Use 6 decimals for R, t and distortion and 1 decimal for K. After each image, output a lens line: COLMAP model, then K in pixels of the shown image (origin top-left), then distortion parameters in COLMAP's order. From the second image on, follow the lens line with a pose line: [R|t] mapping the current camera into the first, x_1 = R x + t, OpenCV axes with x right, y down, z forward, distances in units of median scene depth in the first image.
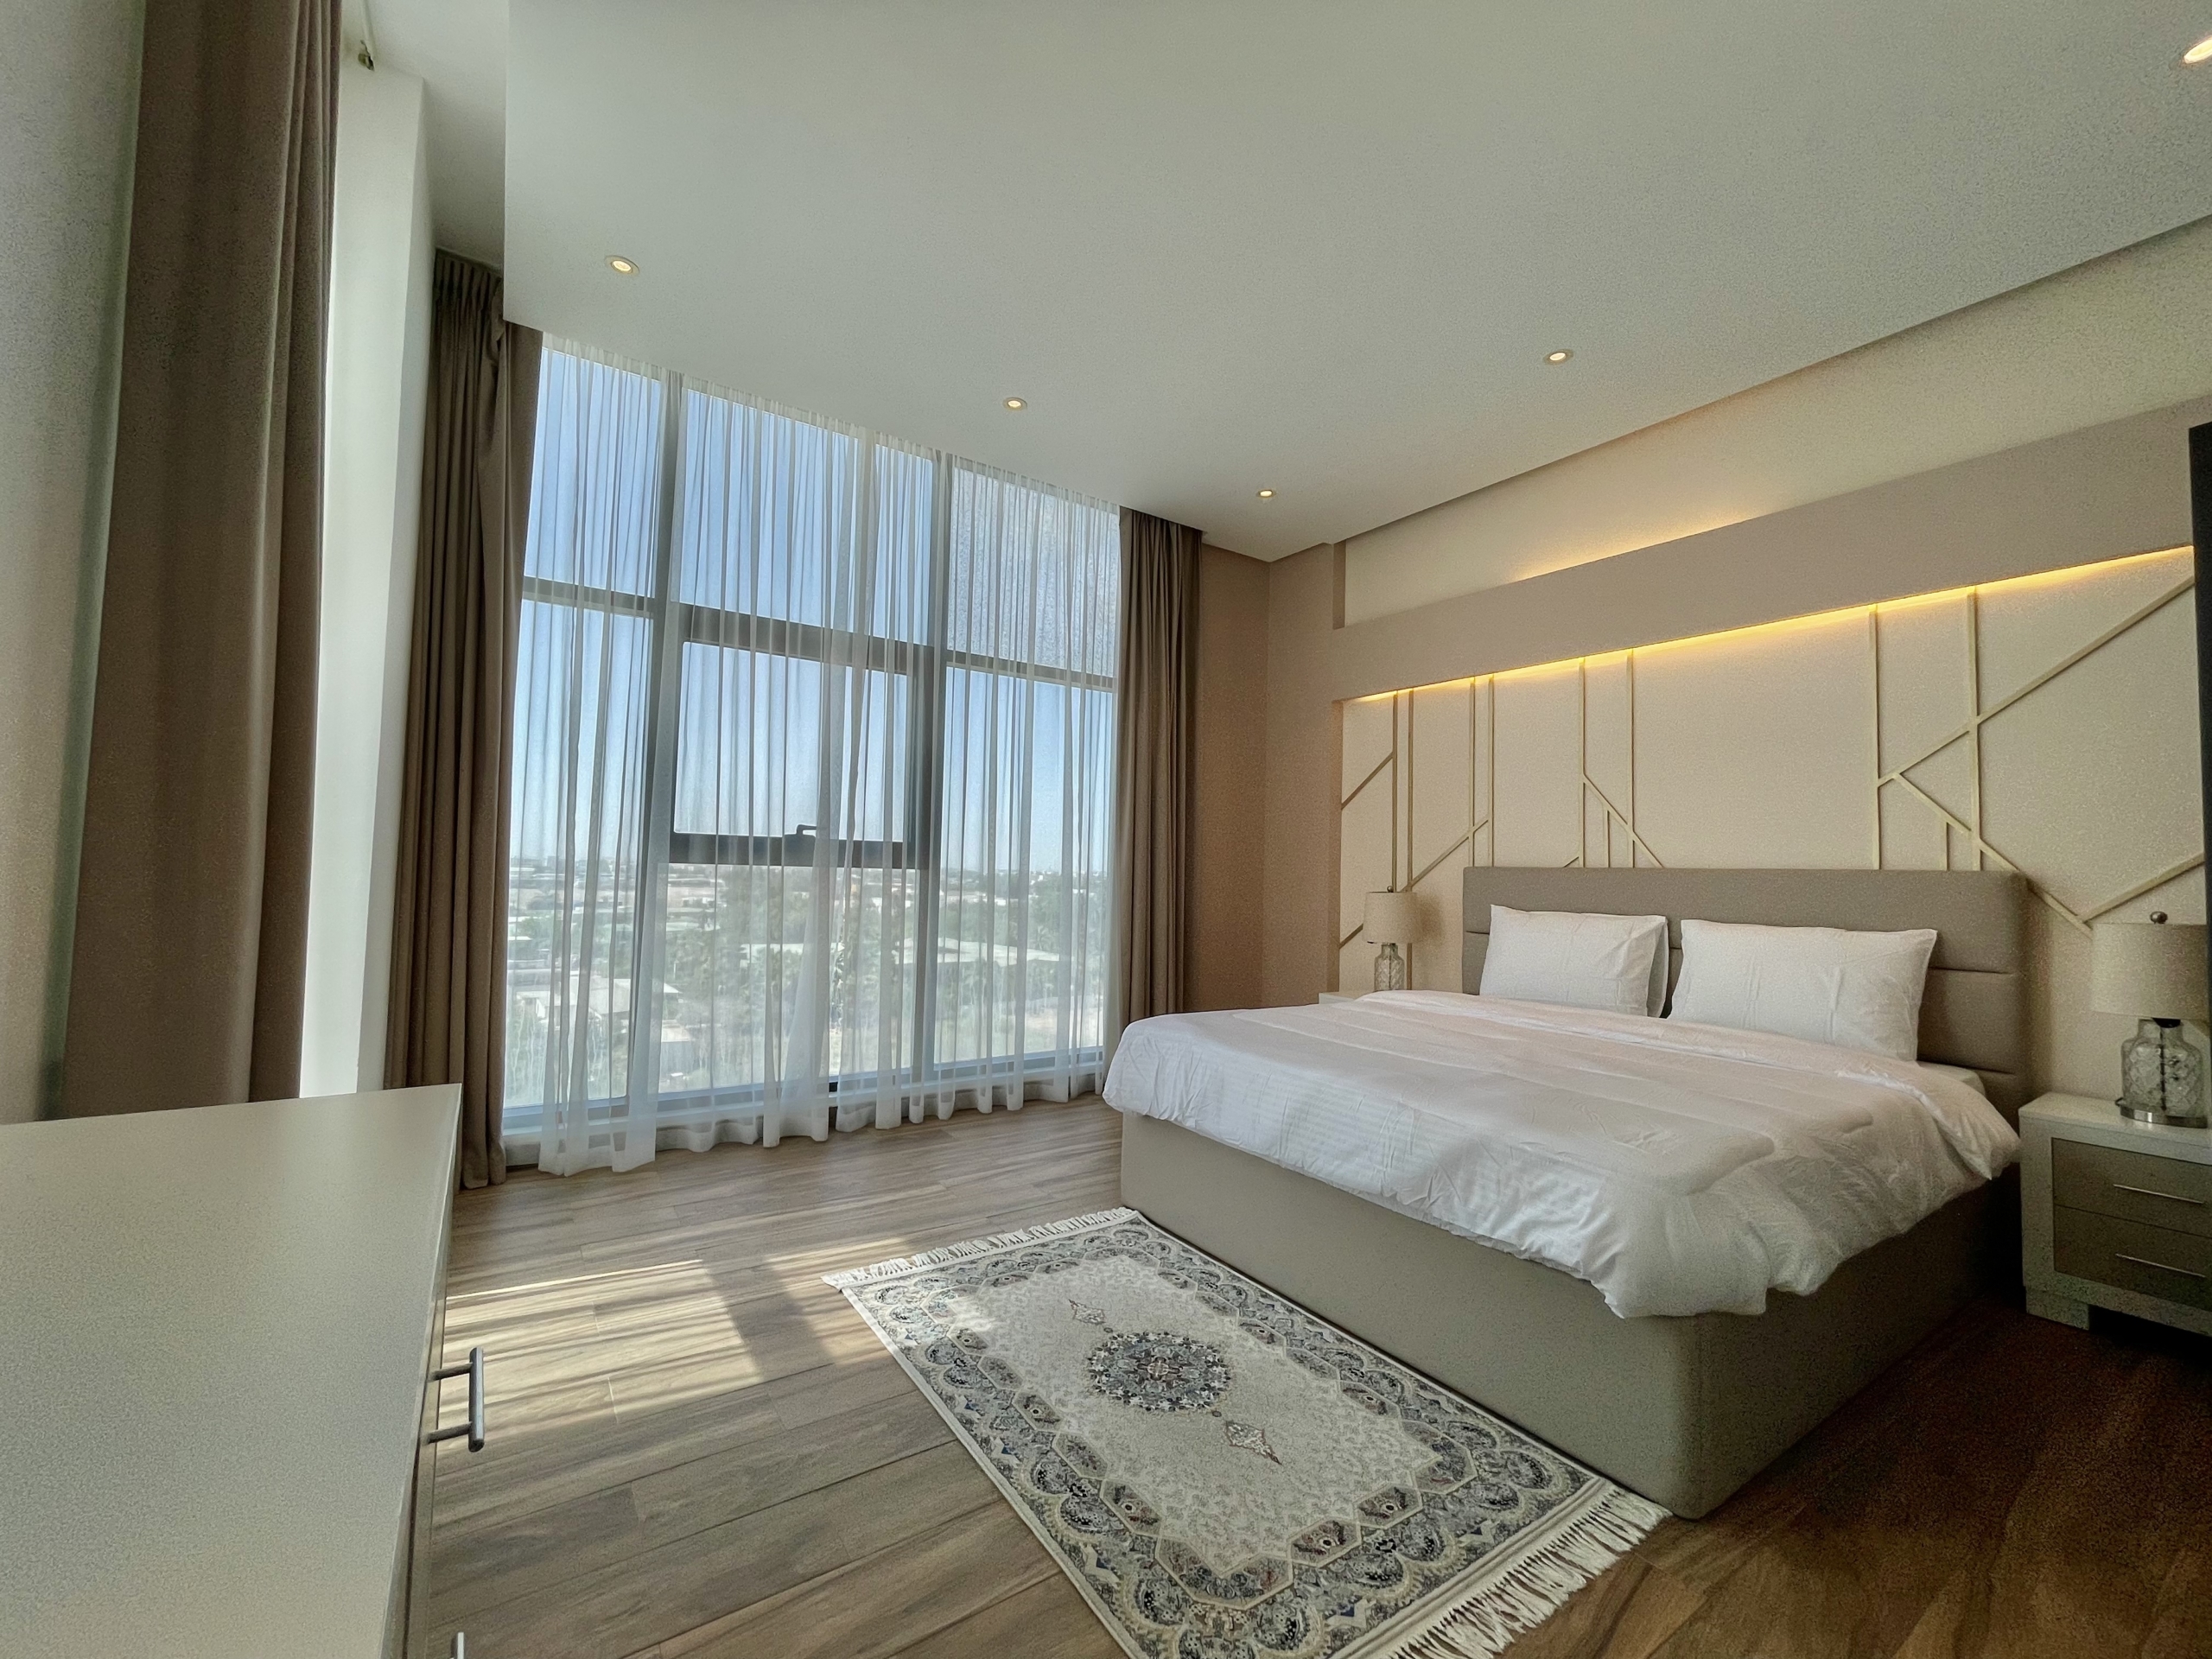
lens RADIAL K [[891.1, 0, 1099.2], [0, 891.1, 827.2], [0, 0, 1]] dist [-0.002230, 0.000070]
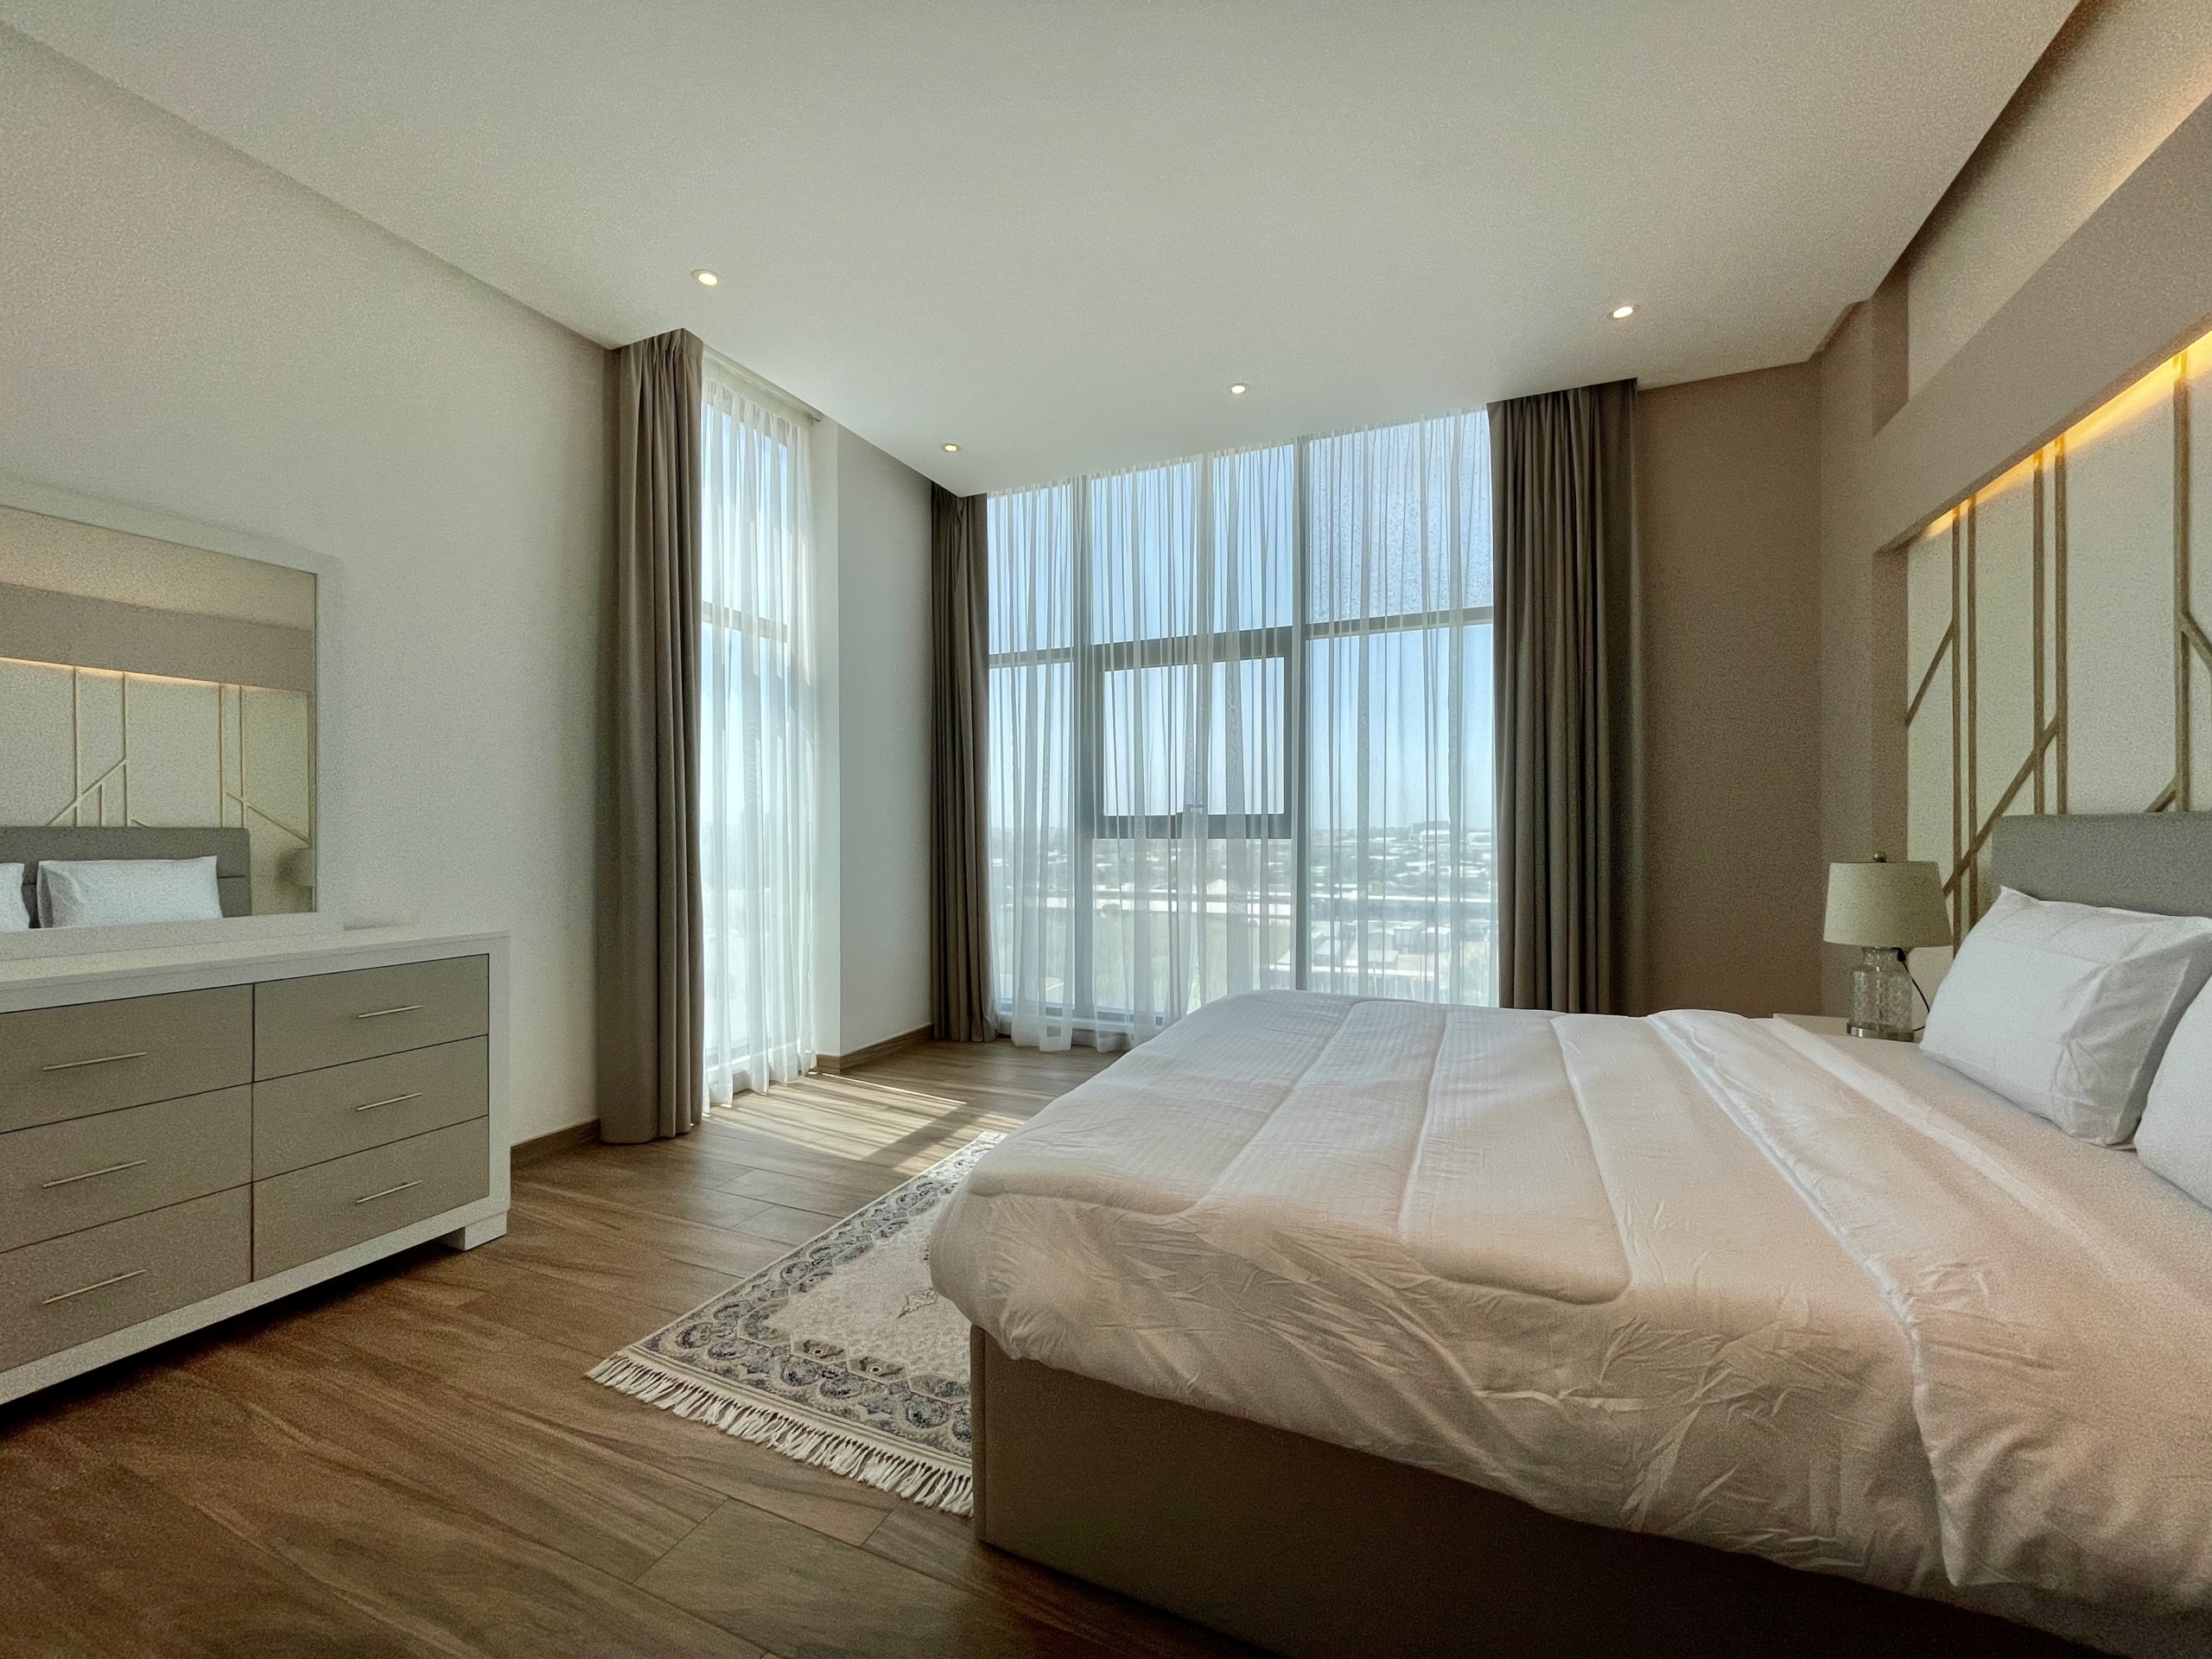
lens RADIAL K [[891.1, 0, 1099.2], [0, 891.1, 827.2], [0, 0, 1]] dist [-0.002230, 0.000070]
pose [[0.538039, -0.027630, -0.842467, 0.690088], [0.063146, 0.997975, 0.007598, 0.013907], [0.840551, -0.057287, 0.538695, 0.286313]]
